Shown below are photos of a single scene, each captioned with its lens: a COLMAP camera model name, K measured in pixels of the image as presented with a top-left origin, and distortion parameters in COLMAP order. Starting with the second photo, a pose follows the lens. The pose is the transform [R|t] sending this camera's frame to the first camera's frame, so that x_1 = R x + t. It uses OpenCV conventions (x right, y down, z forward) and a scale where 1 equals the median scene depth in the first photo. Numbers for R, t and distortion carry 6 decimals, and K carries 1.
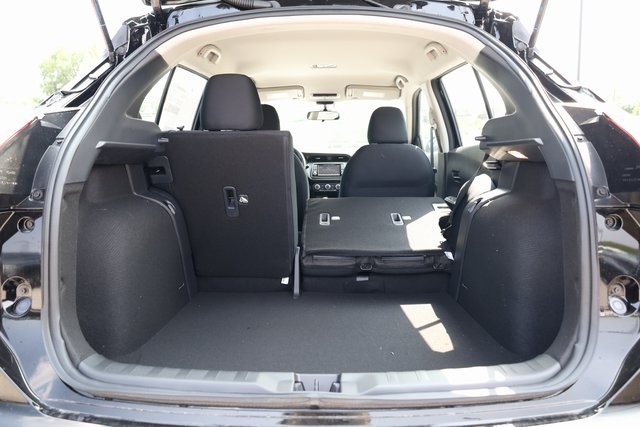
lens RADIAL K [[445.6, 0, 323.2], [0, 445.6, 204.5], [0, 0, 1]] dist [-0.008582, -0.000376]
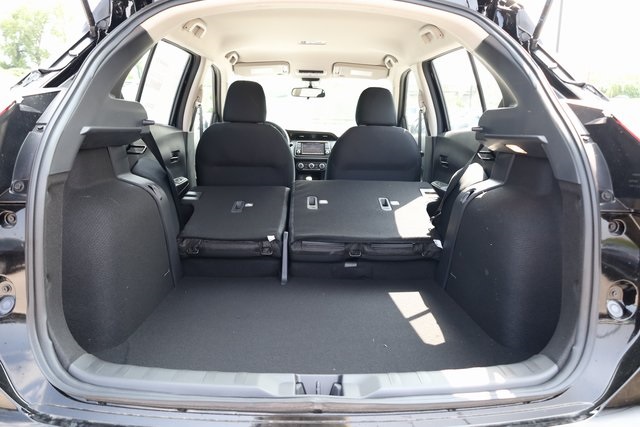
lens RADIAL K [[445.6, 0, 324.9], [0, 445.6, 209.4], [0, 0, 1]] dist [-0.008582, -0.000376]
pose [[0.998300, 0.017468, 0.055607, -0.042354], [-0.021313, 0.997367, 0.069311, -0.039448], [-0.054250, -0.070379, 0.996044, 0.029785]]
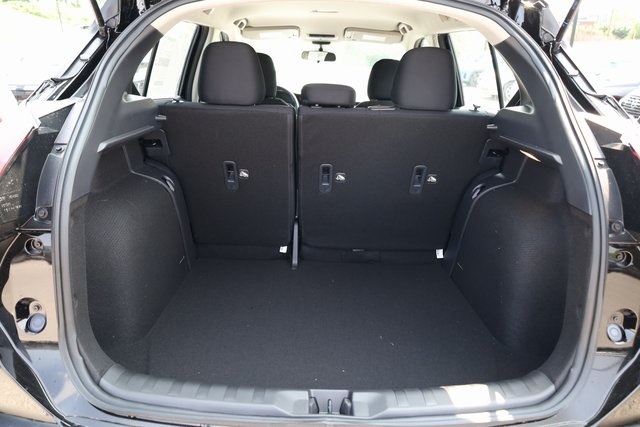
lens RADIAL K [[445.6, 0, 324.4], [0, 445.6, 211.5], [0, 0, 1]] dist [-0.008582, -0.000376]
pose [[0.998785, 0.025953, 0.041896, -0.057752], [-0.033455, 0.981273, 0.189695, -0.170571], [-0.036188, -0.190866, 0.980949, 0.030149]]
